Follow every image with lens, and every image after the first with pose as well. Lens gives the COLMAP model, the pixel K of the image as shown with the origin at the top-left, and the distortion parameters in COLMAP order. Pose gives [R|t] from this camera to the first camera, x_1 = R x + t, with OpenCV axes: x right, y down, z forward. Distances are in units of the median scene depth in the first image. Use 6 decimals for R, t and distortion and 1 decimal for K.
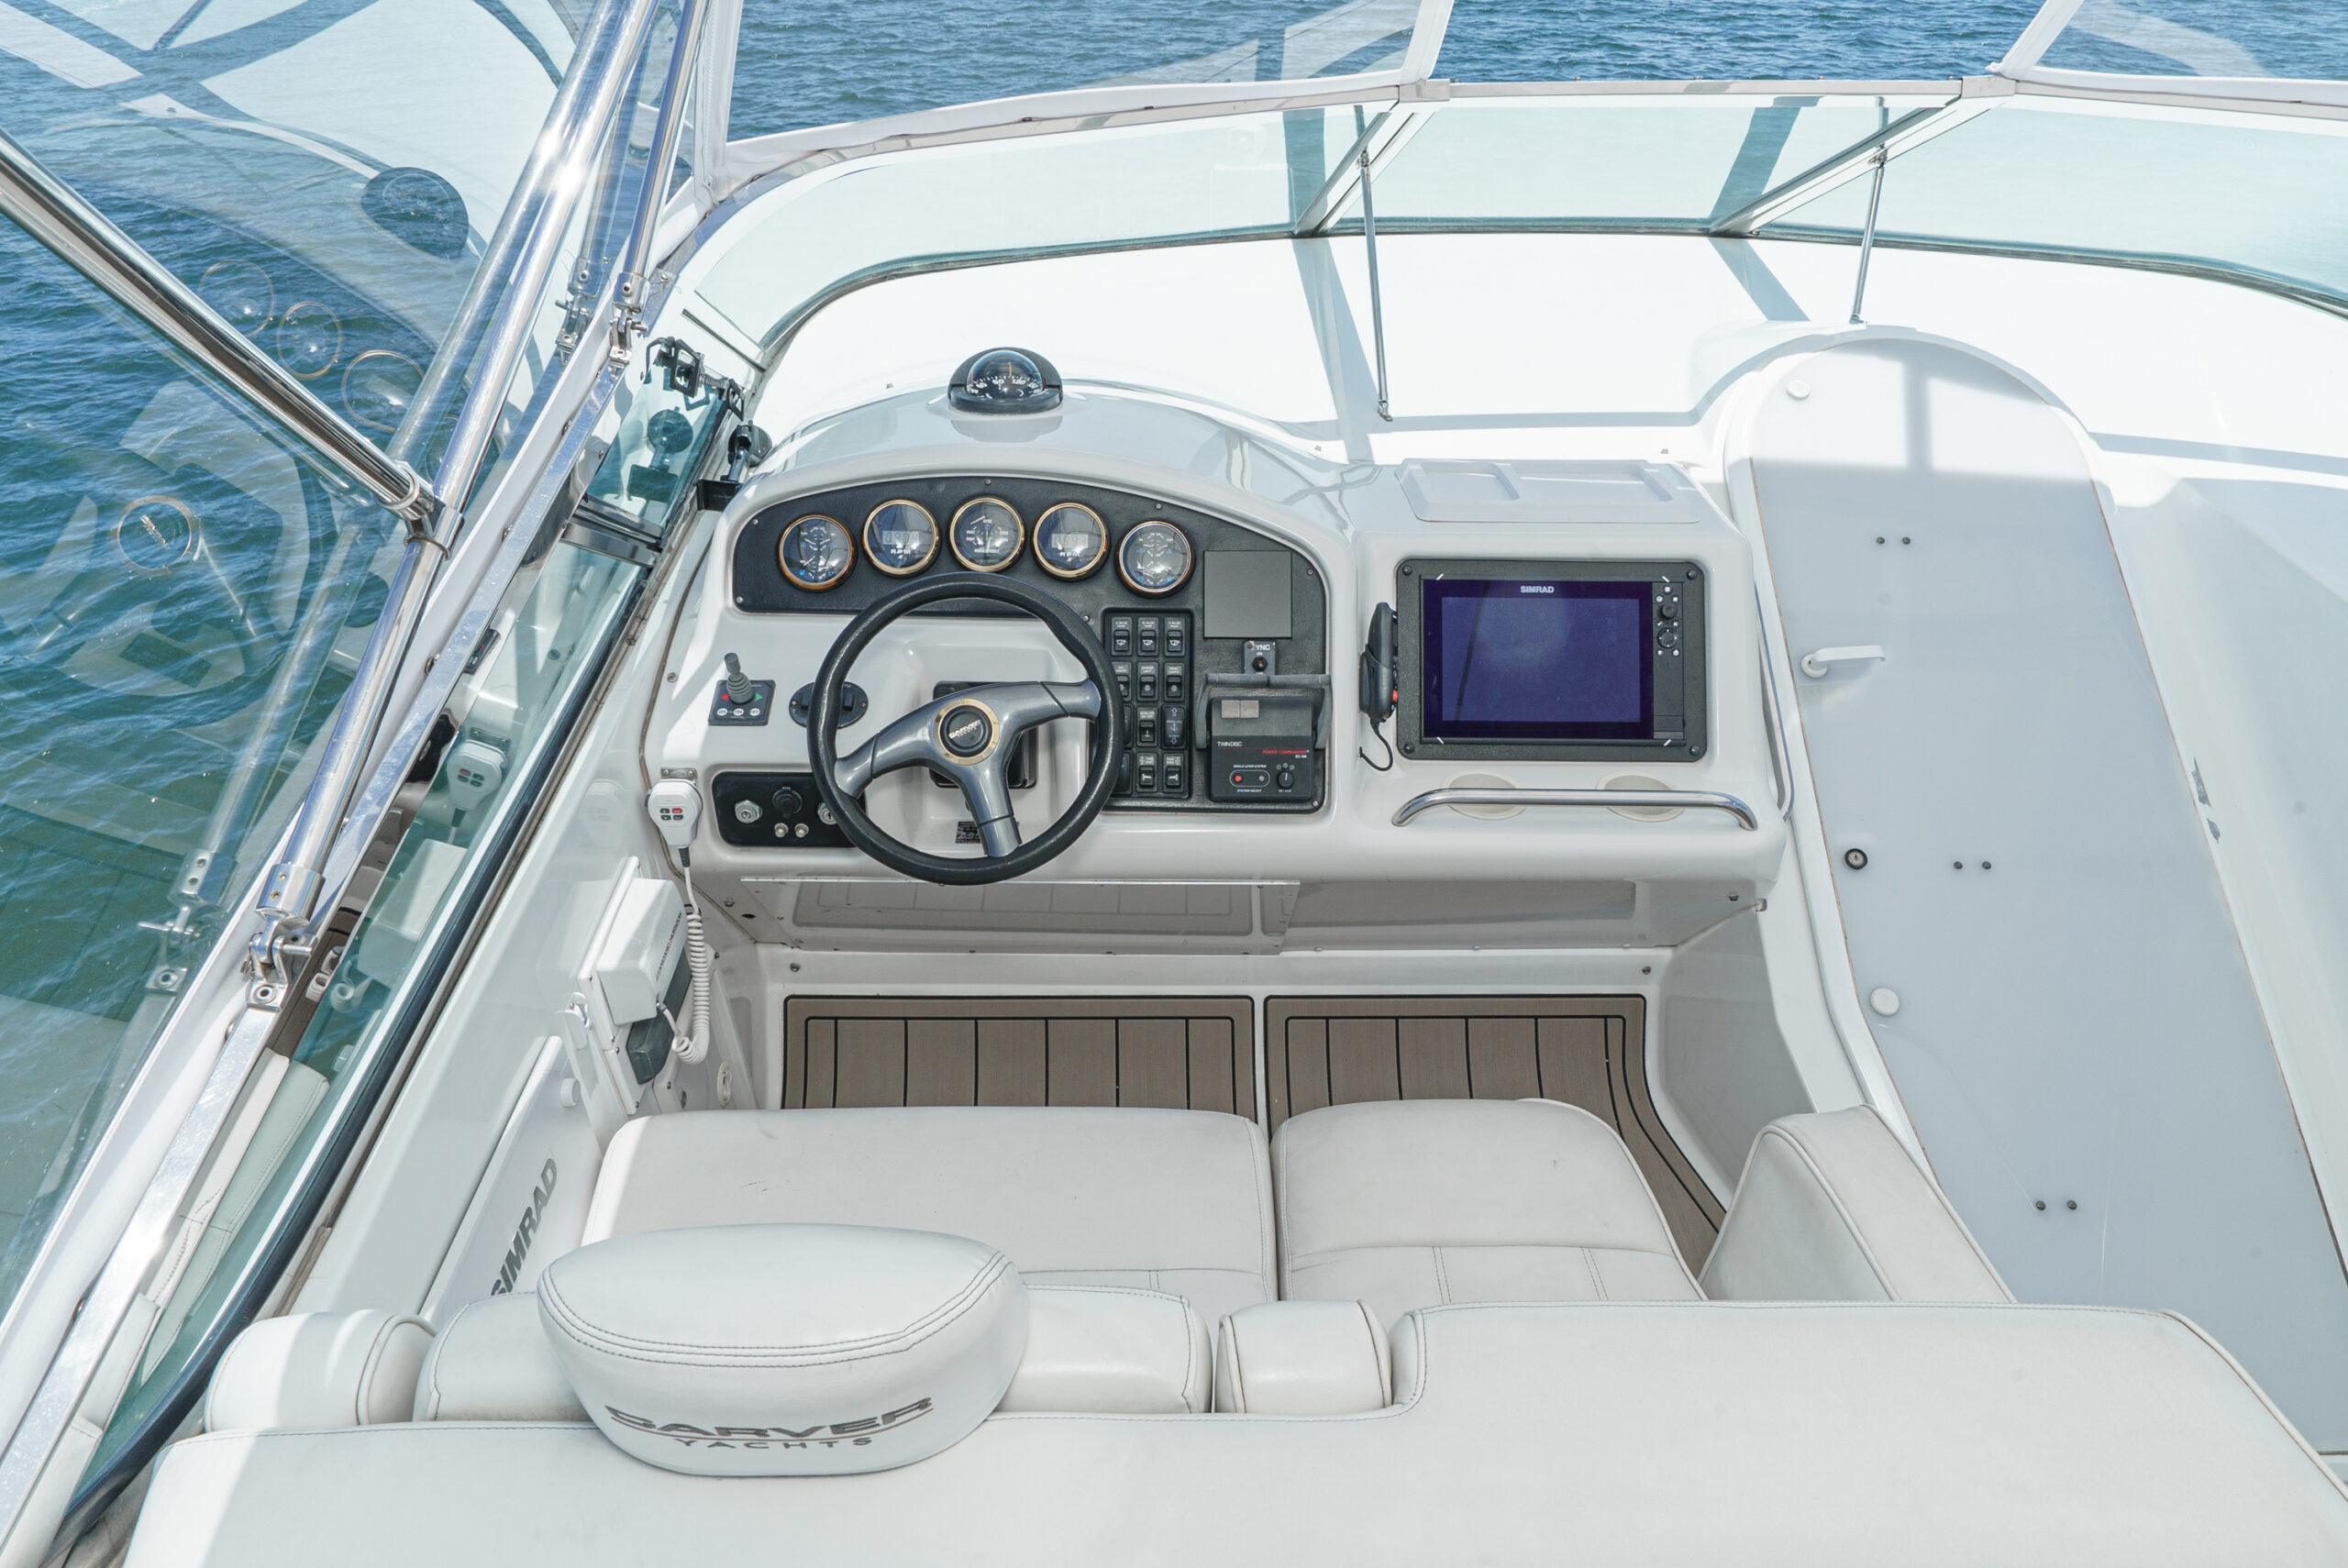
lens RADIAL K [[1481.2, 0, 1166.9], [0, 1481.2, 797.9], [0, 0, 1]] dist [0.002197, -0.001261]
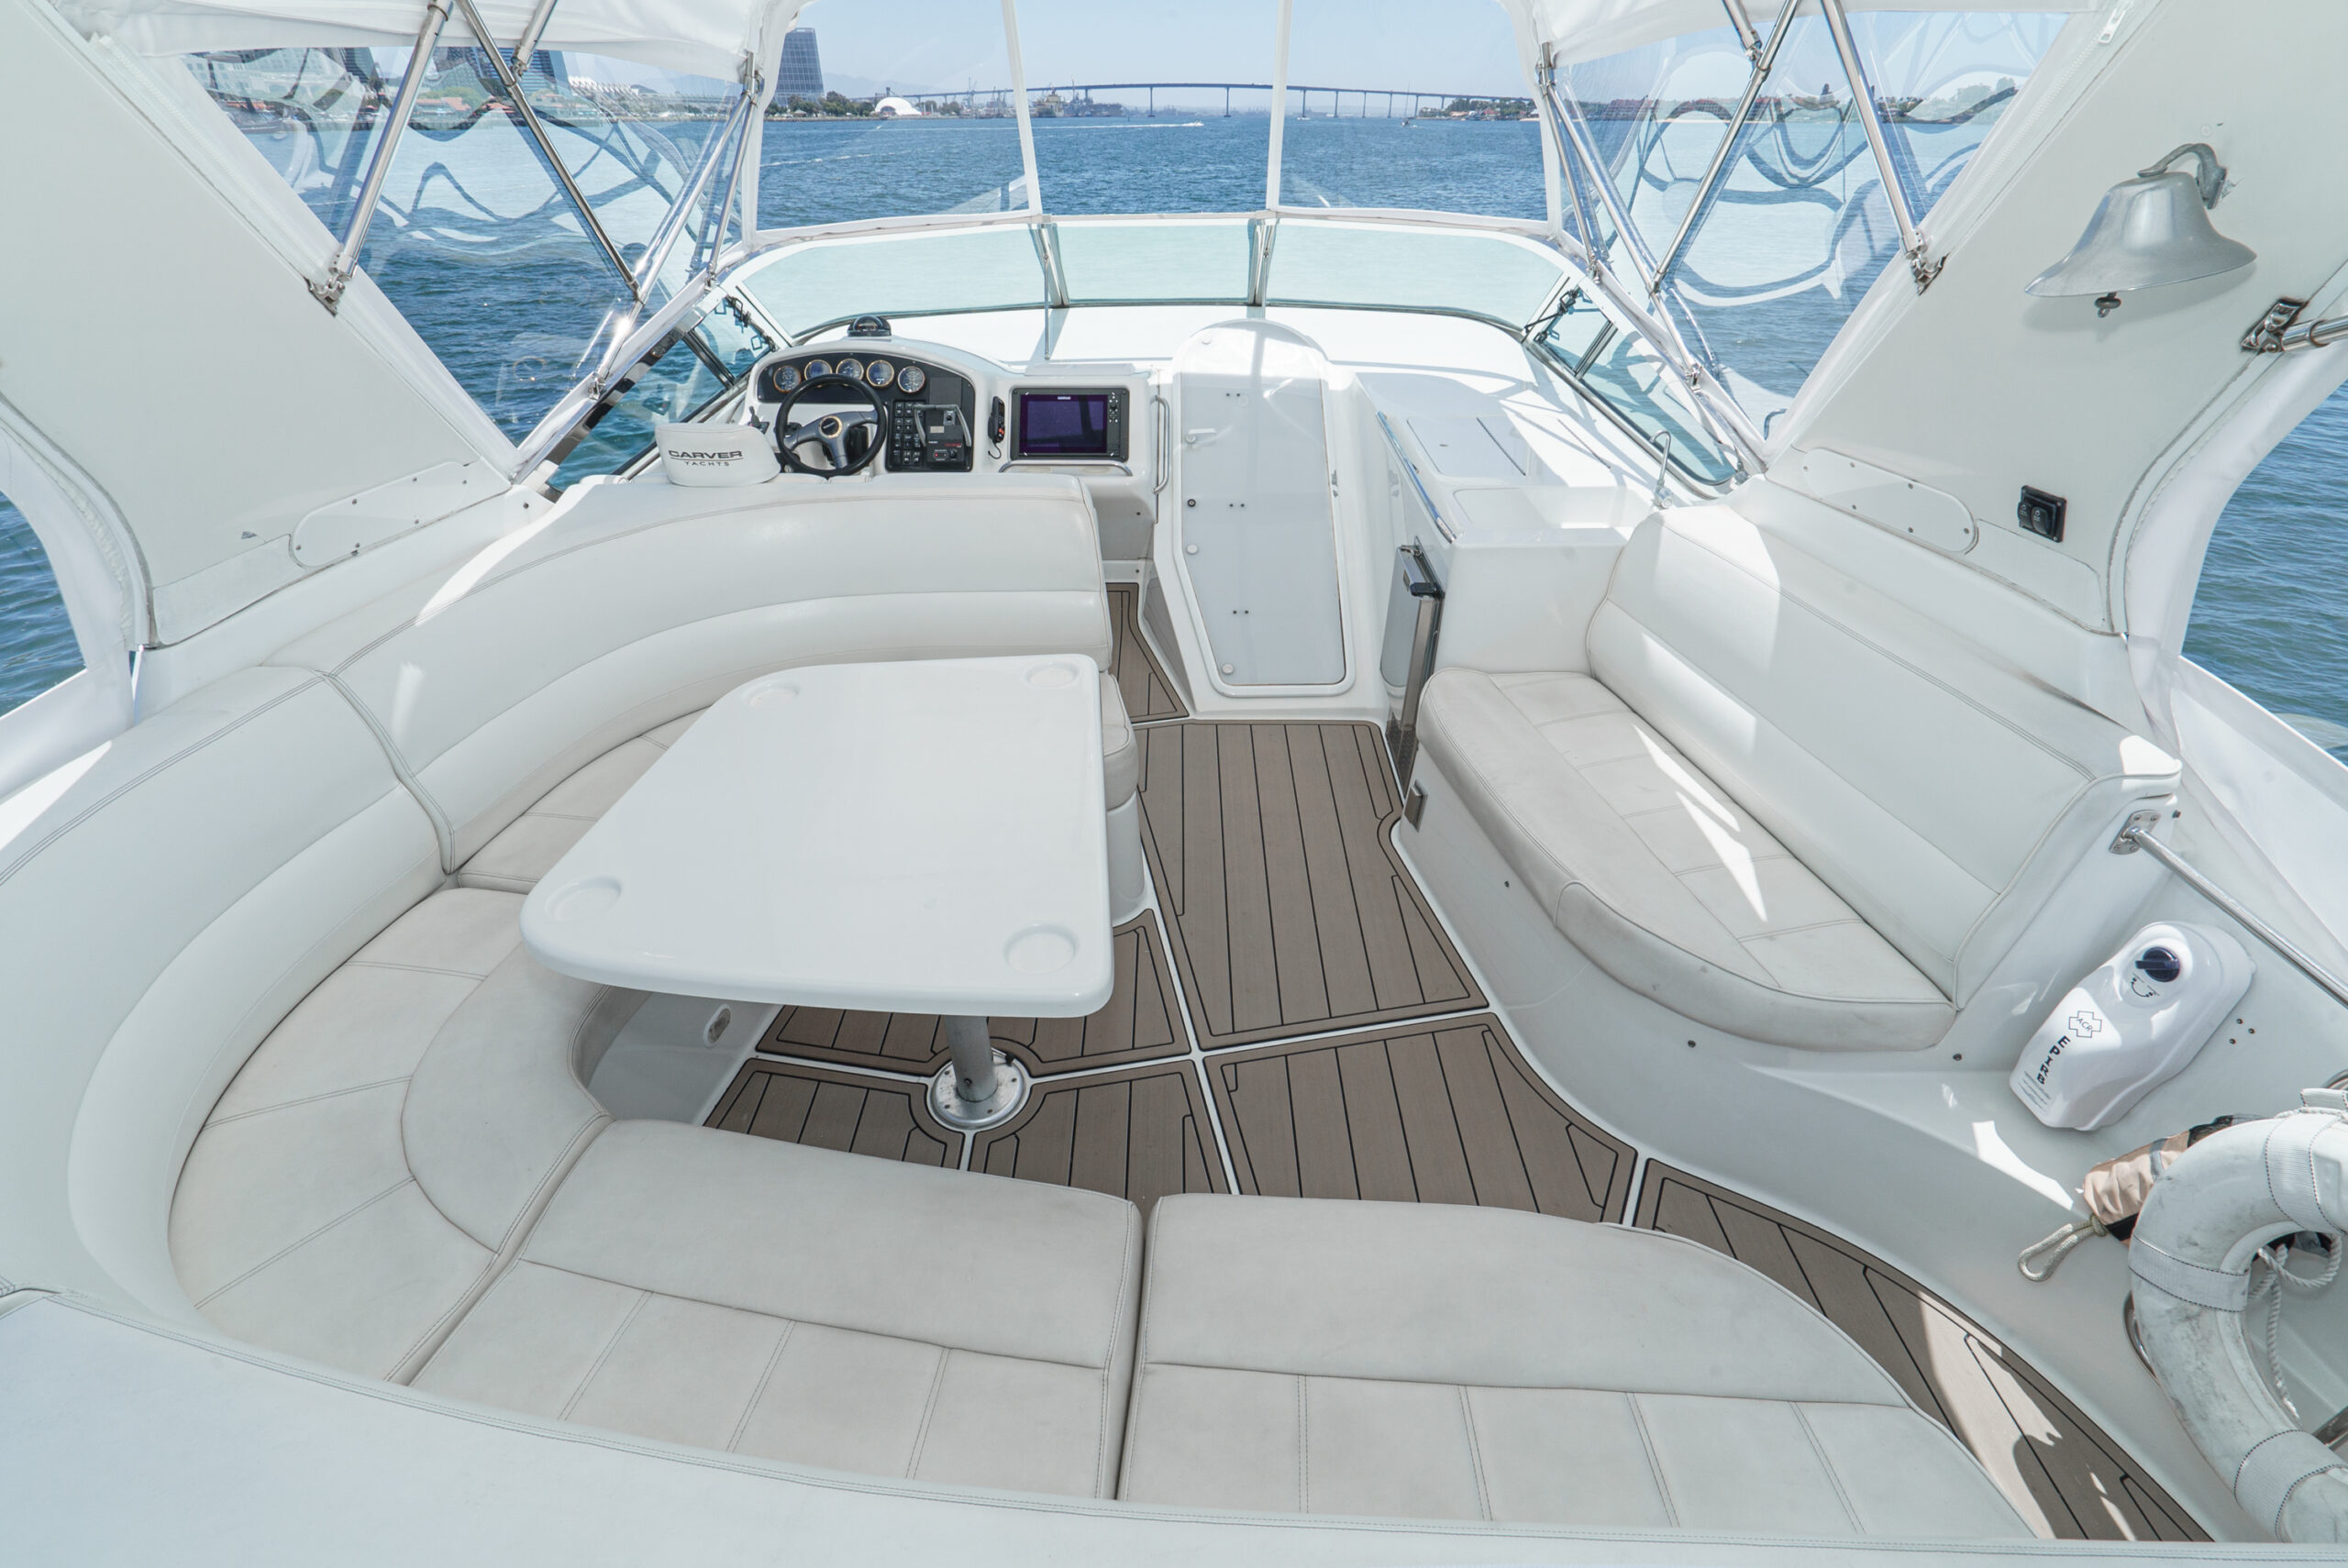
lens RADIAL K [[1069.4, 0, 1168.1], [0, 1069.4, 778.4], [0, 0, 1]] dist [-0.007610, 0.004737]
pose [[0.999707, -0.000117, -0.024222, 0.485192], [-0.000941, 0.999046, -0.043659, 0.620230], [0.024204, 0.043669, 0.998753, -0.862710]]
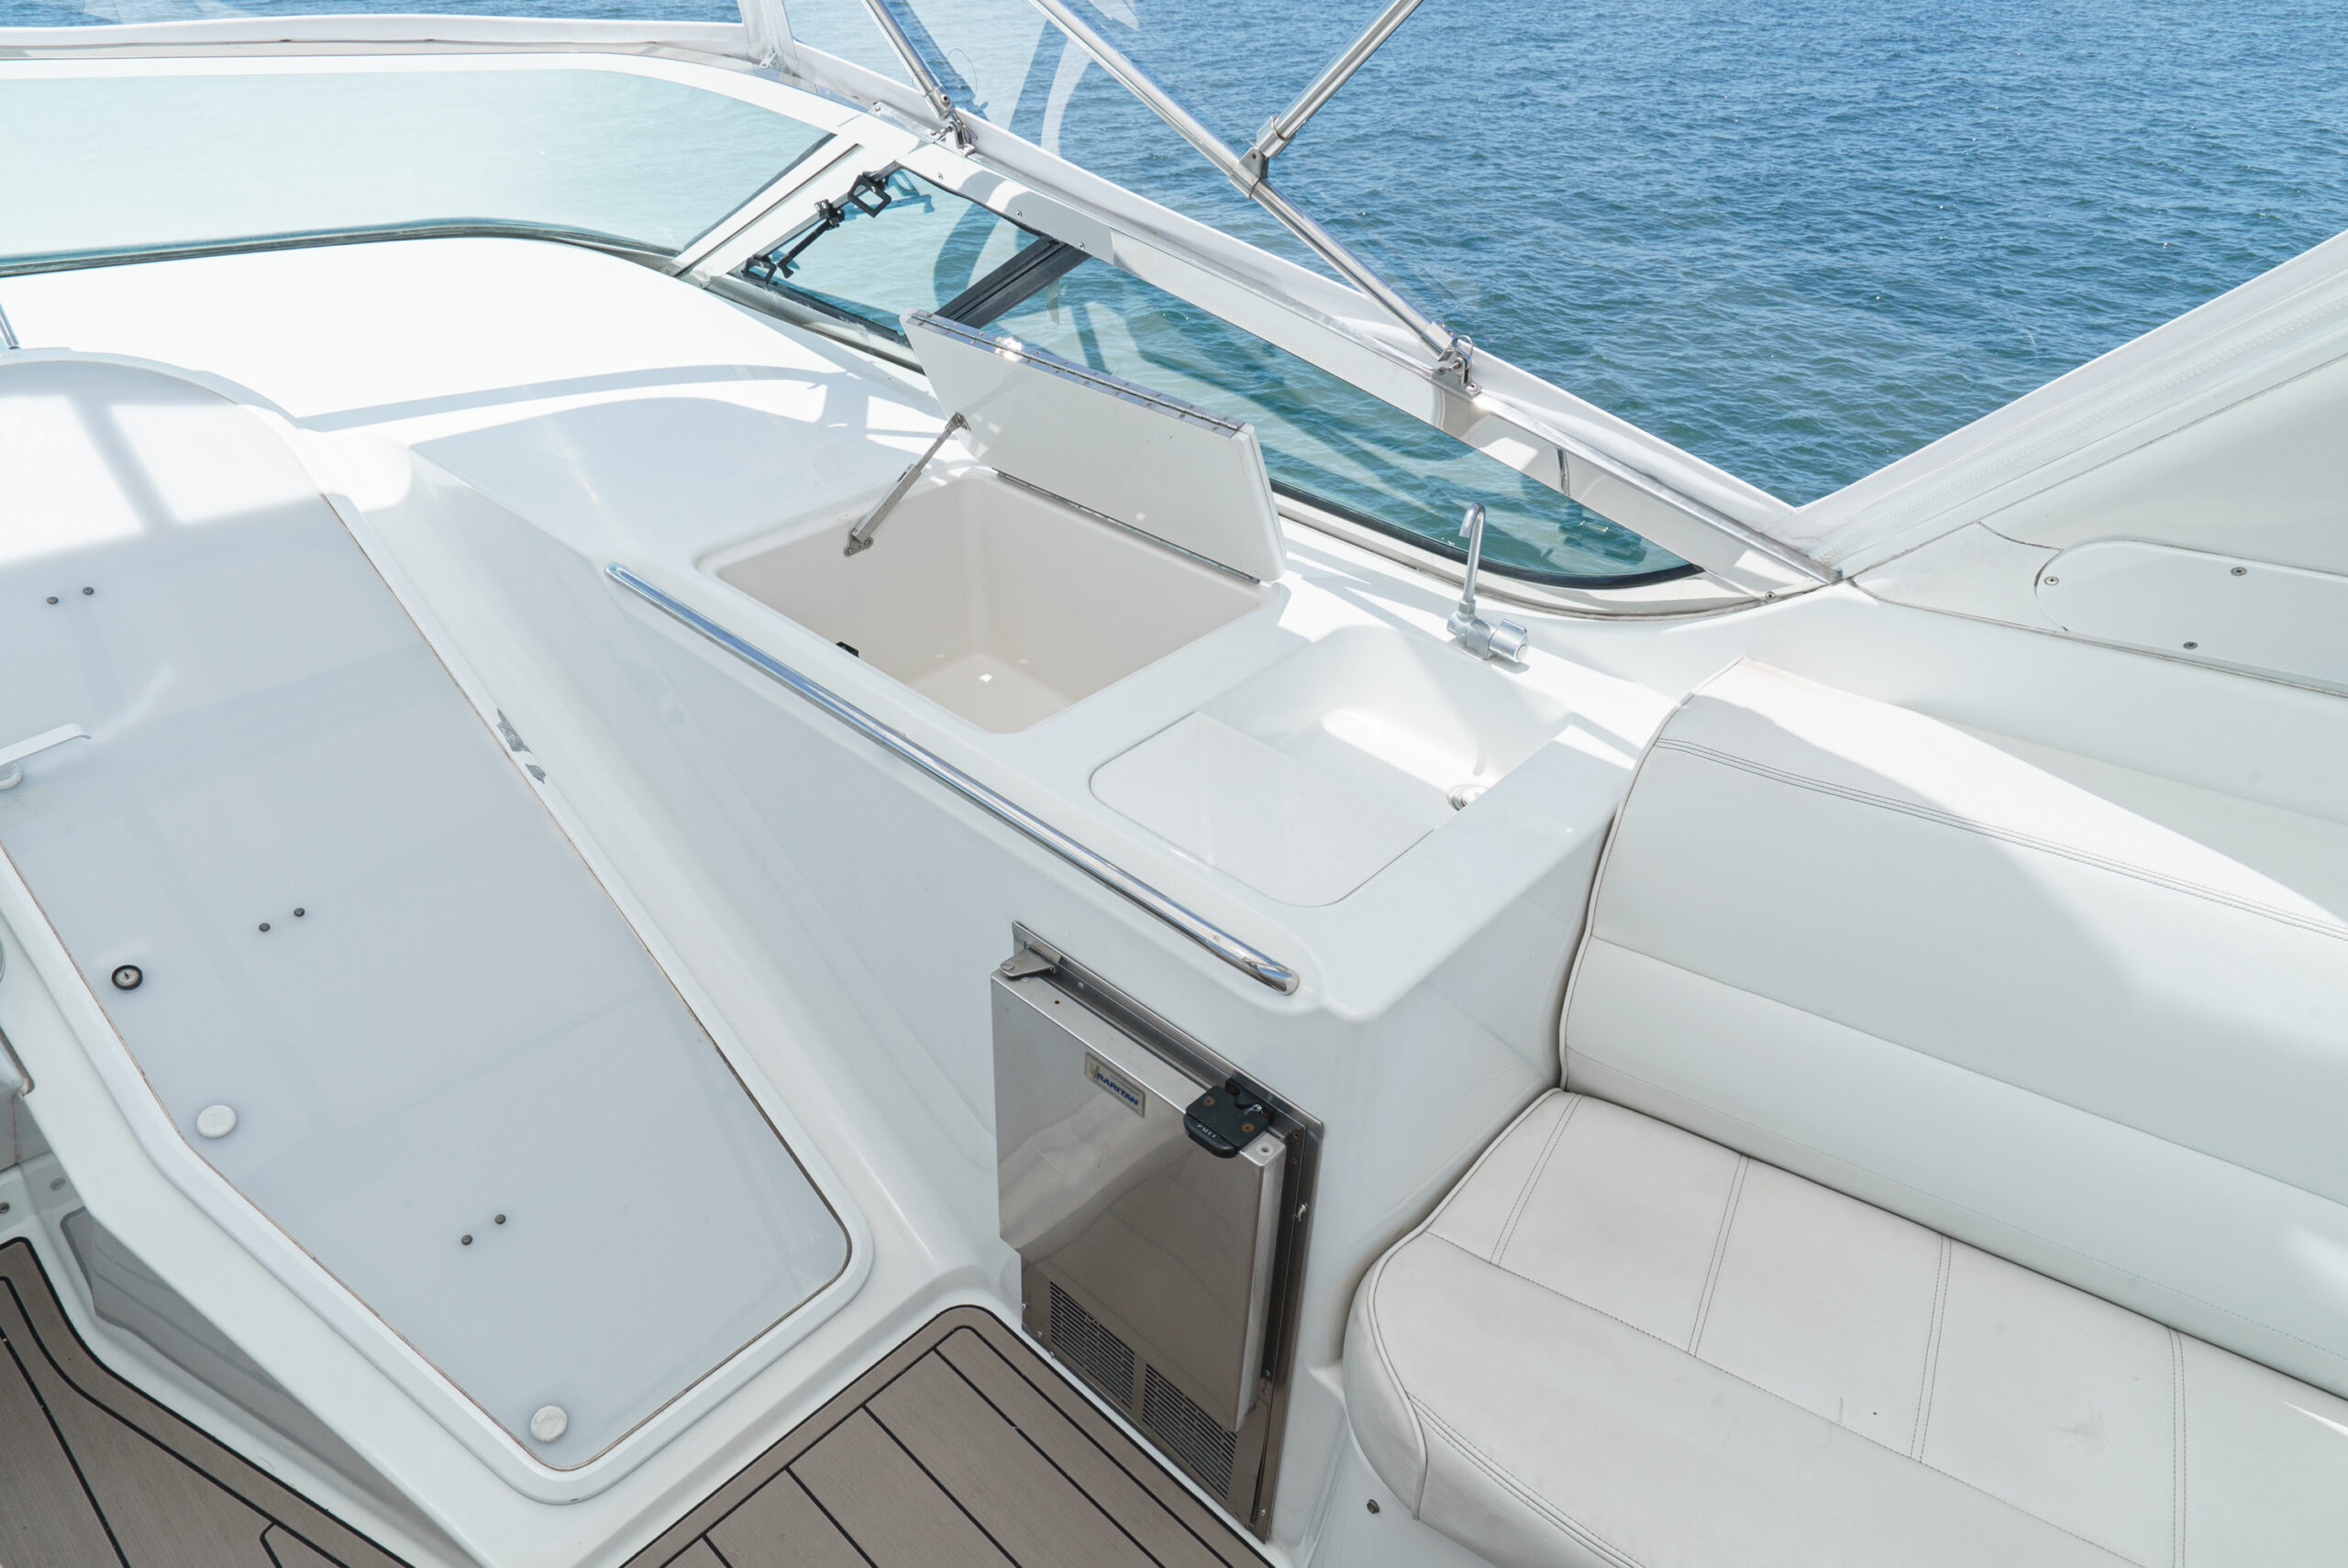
lens RADIAL K [[1469.3, 0, 1170.5], [0, 1469.3, 782.0], [0, 0, 1]] dist [0.021399, -0.007292]
pose [[0.692211, -0.399919, 0.600757, 0.429017], [0.414213, 0.901822, 0.123066, 0.084494], [-0.590992, 0.163654, 0.789902, -0.013659]]
